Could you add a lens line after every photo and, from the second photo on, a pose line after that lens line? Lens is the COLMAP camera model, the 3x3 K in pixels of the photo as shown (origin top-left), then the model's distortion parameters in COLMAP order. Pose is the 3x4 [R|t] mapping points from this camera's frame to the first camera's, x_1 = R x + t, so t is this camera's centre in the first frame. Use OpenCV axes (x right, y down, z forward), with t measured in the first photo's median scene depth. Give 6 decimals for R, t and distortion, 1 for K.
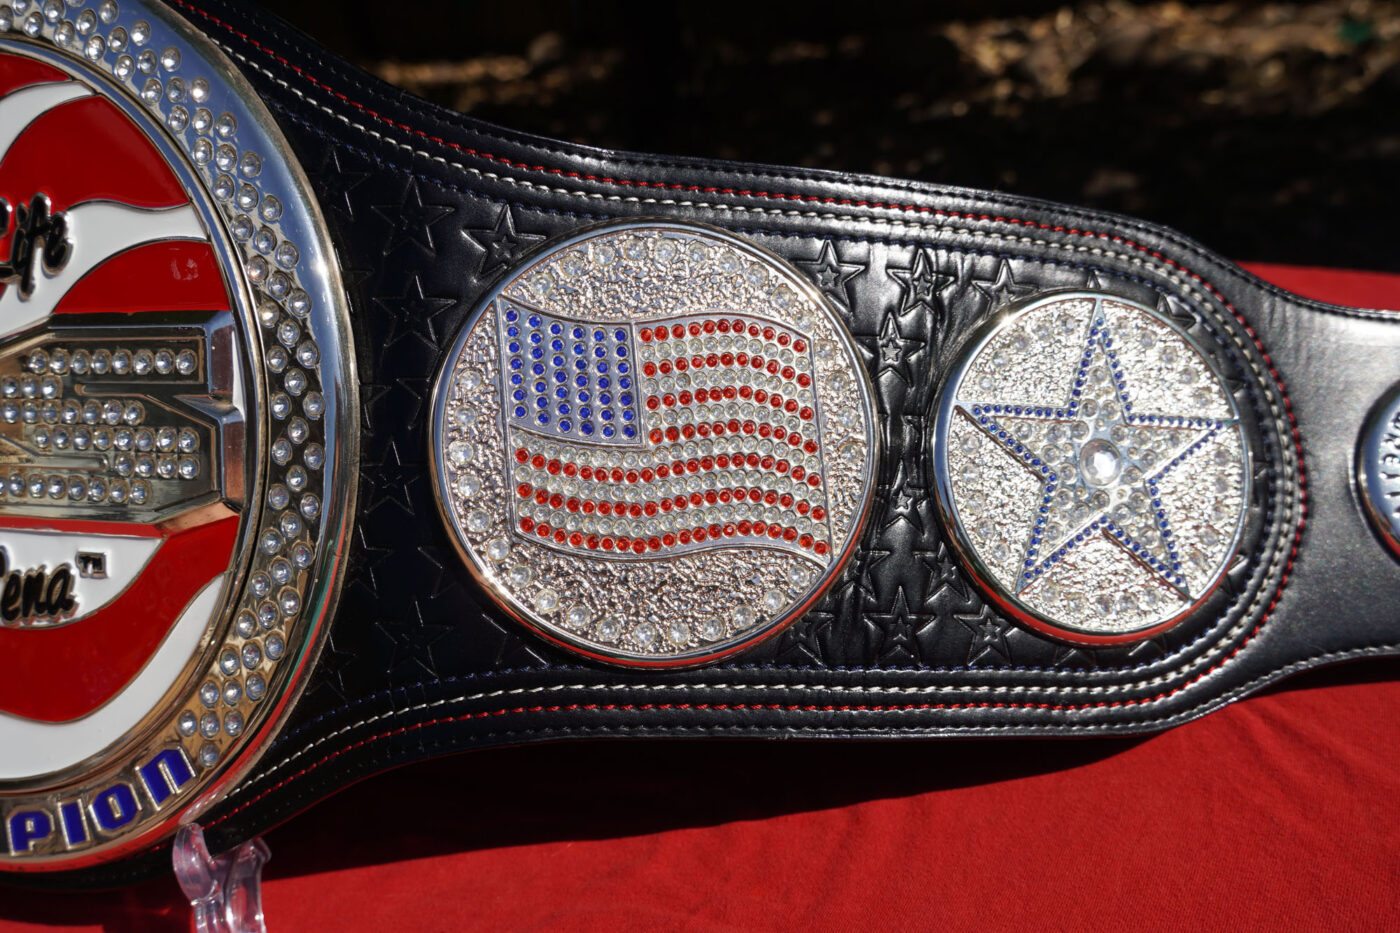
lens RADIAL K [[1274.3, 0, 700.0], [0, 1274.3, 466.5], [0, 0, 1]] dist [0.020478, 0.023647]
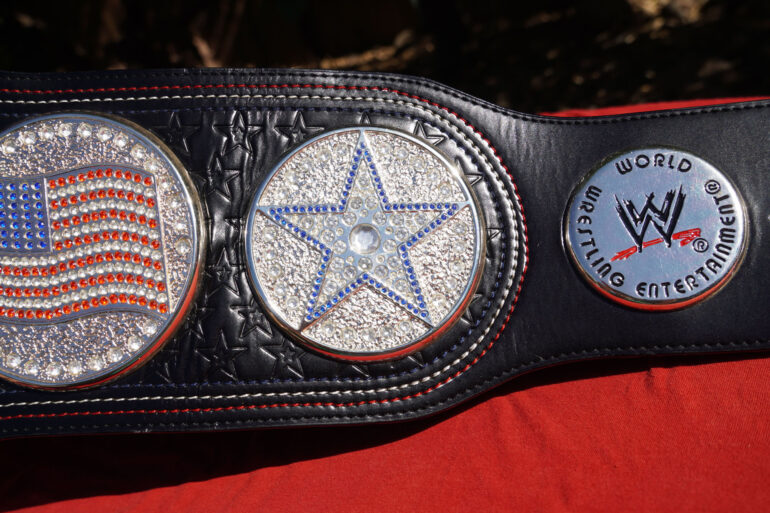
lens RADIAL K [[700.9, 0, 385.0], [0, 700.9, 256.5], [0, 0, 1]] dist [0.020478, 0.023647]
pose [[0.975333, -0.074862, -0.207658, 0.506719], [0.071912, 0.997174, -0.021727, 0.037144], [0.208697, 0.006258, 0.977960, 0.206427]]
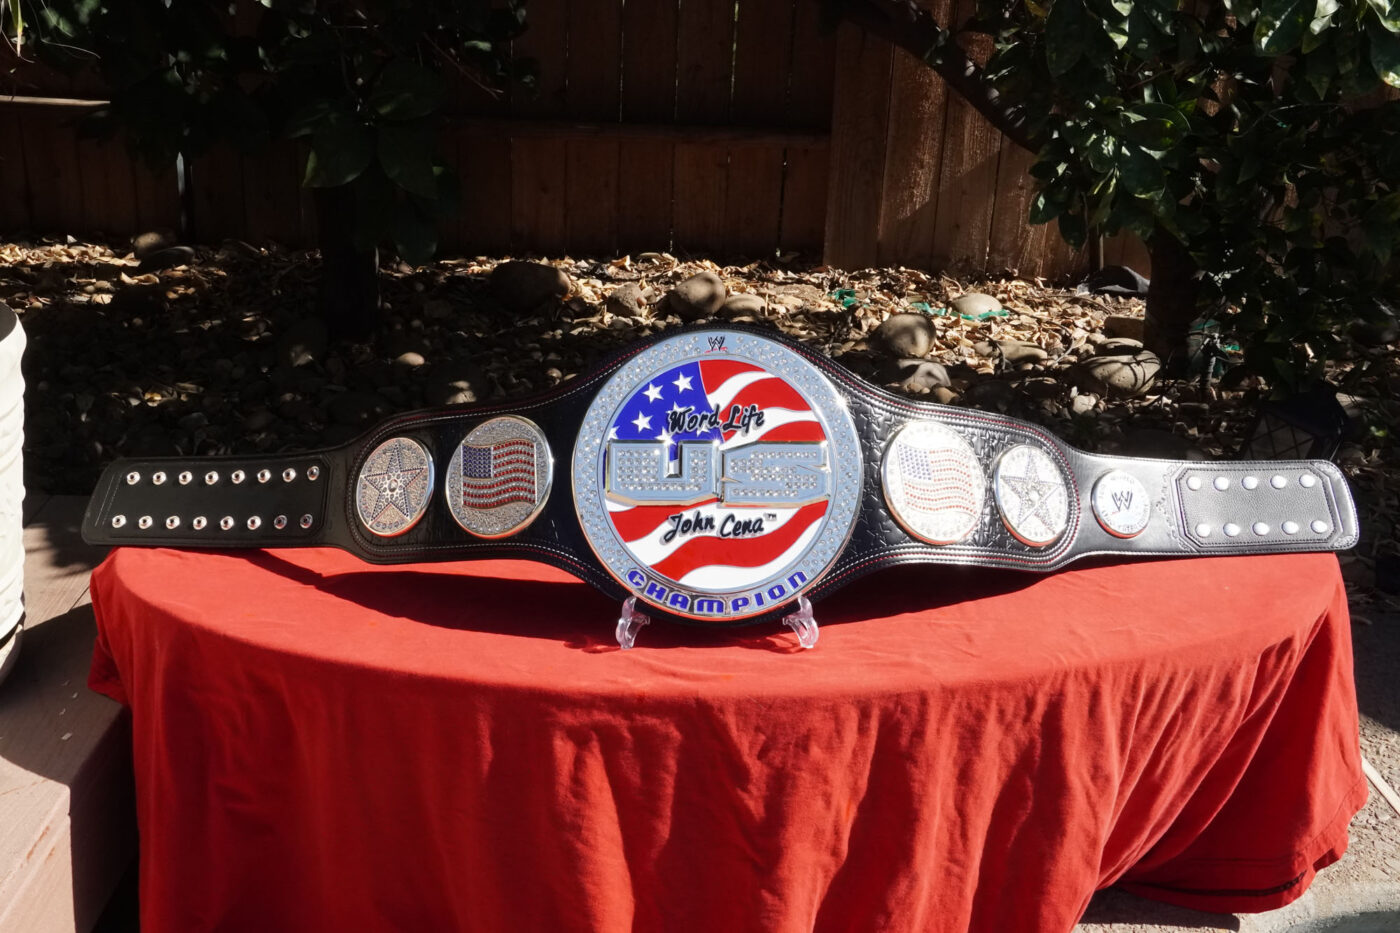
lens RADIAL K [[1615.2, 0, 707.9], [0, 1615.2, 466.5], [0, 0, 1]] dist [0.110396, -0.001101]
pose [[0.924454, 0.032394, 0.379916, -2.170357], [0.017553, 0.991712, -0.127272, 0.466106], [-0.380890, 0.124326, 0.916223, -2.699587]]
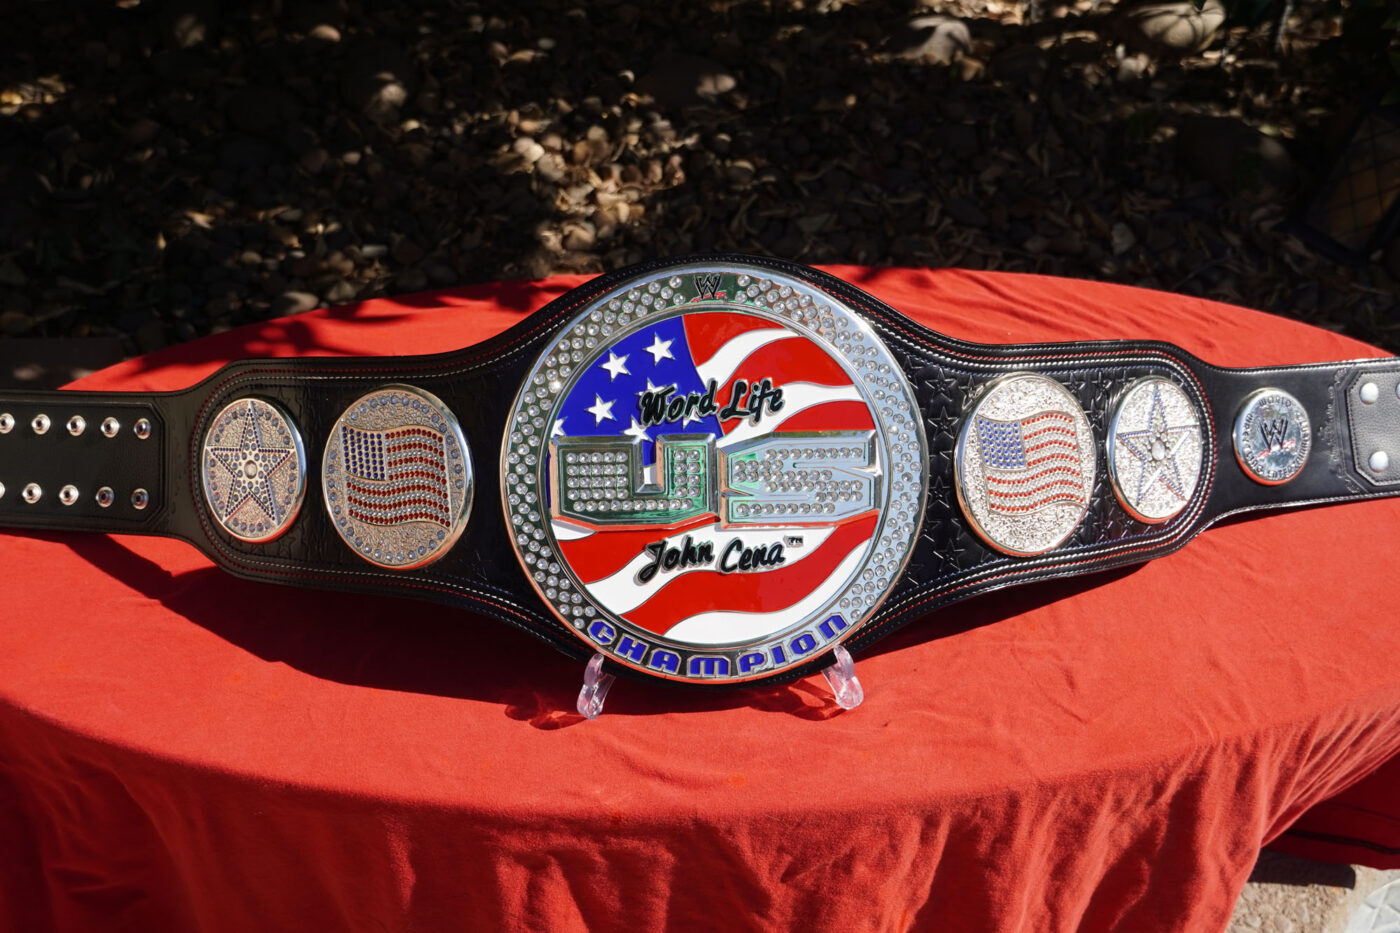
lens RADIAL K [[1579.5, 0, 700.0], [0, 1579.5, 466.5], [0, 0, 1]] dist [0.004139, 0.260291]
pose [[0.919640, -0.104746, 0.378537, -1.643726], [0.044870, 0.985491, 0.163689, -0.507168], [-0.390190, -0.133550, 0.910997, -1.422279]]
